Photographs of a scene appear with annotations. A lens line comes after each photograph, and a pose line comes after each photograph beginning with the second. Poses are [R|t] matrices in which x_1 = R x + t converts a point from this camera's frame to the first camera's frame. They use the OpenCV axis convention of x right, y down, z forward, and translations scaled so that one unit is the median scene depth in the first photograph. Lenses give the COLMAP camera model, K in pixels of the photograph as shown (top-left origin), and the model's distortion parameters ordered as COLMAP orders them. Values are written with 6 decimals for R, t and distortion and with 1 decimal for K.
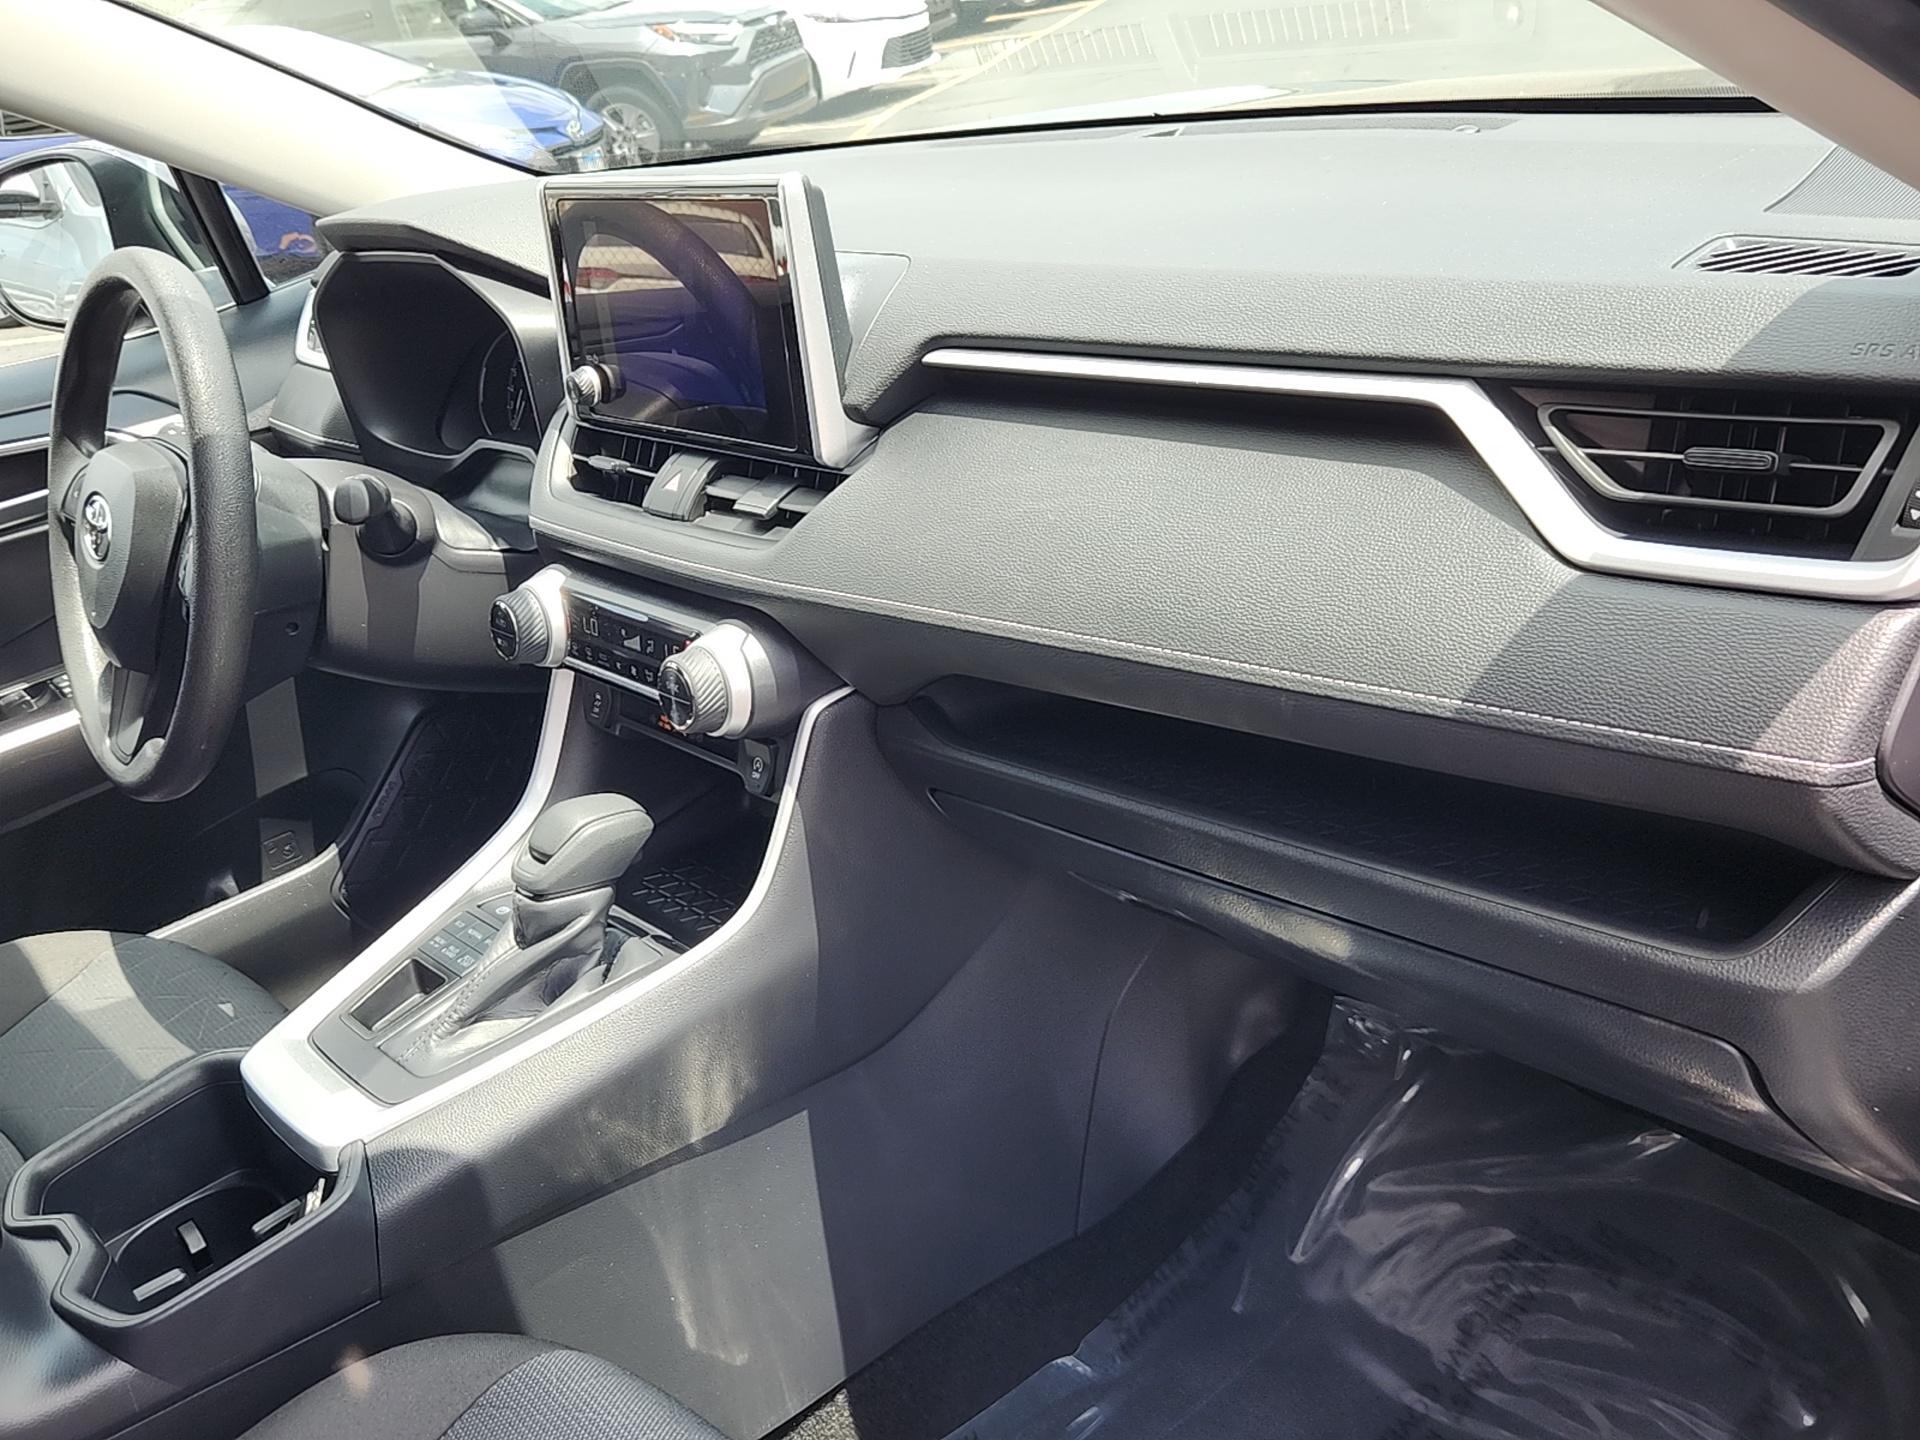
lens RADIAL K [[1769.4, 0, 990.8], [0, 1769.4, 717.6], [0, 0, 1]] dist [0.095985, -0.126239]
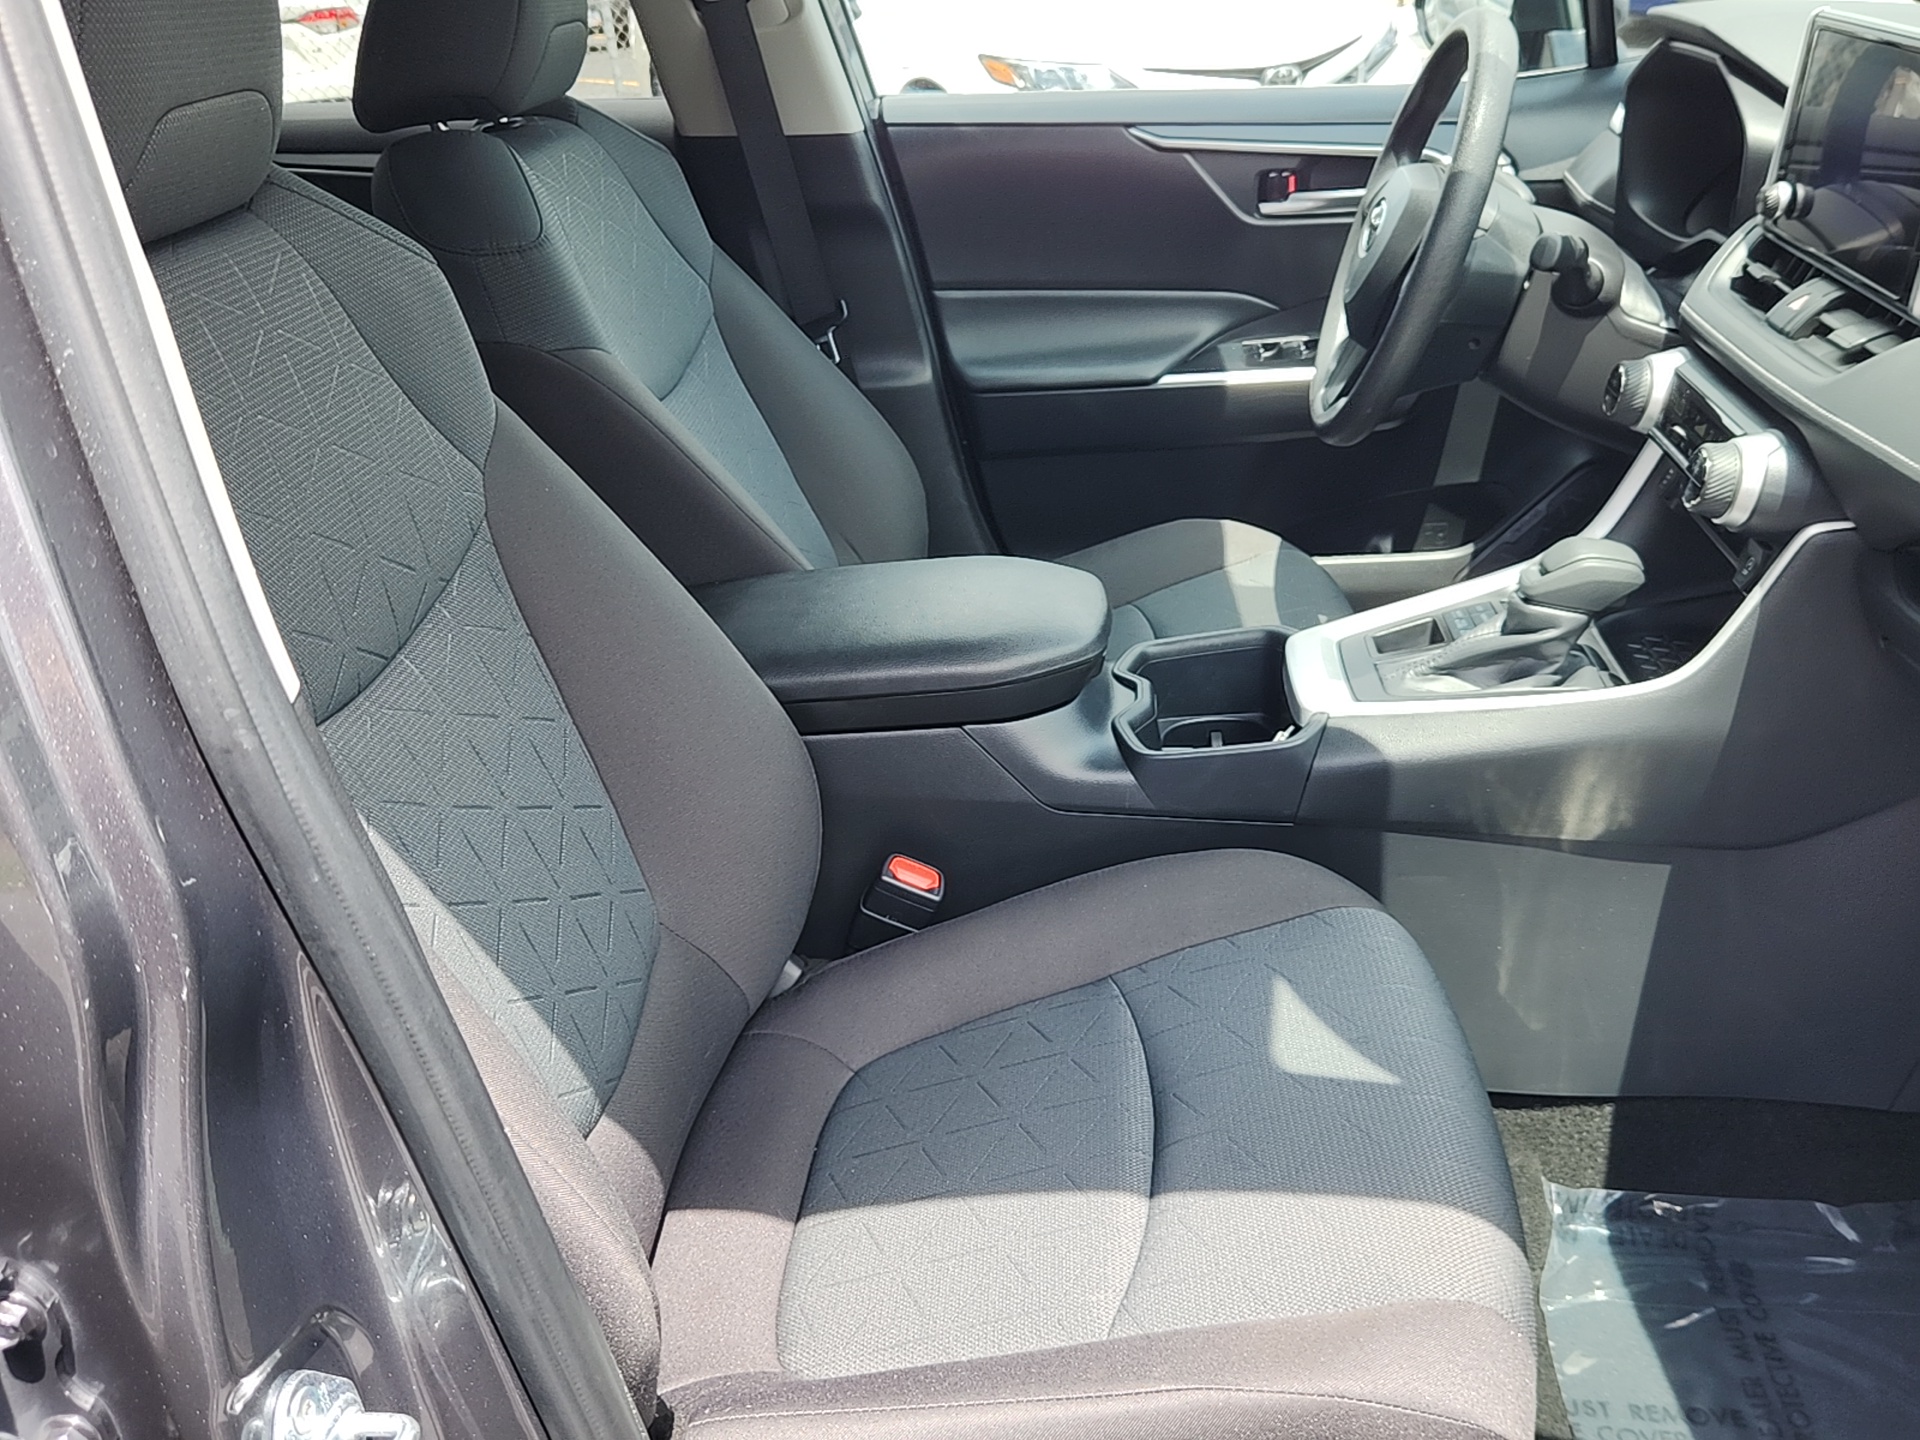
lens RADIAL K [[1844.3, 0, 955.4], [0, 1844.3, 744.5], [0, 0, 1]] dist [0.010079, 0.018661]
pose [[0.694792, 0.407033, -0.592949, 0.260465], [-0.326723, 0.913092, 0.243958, 0.009887], [0.640716, 0.024230, 0.767396, -0.219520]]
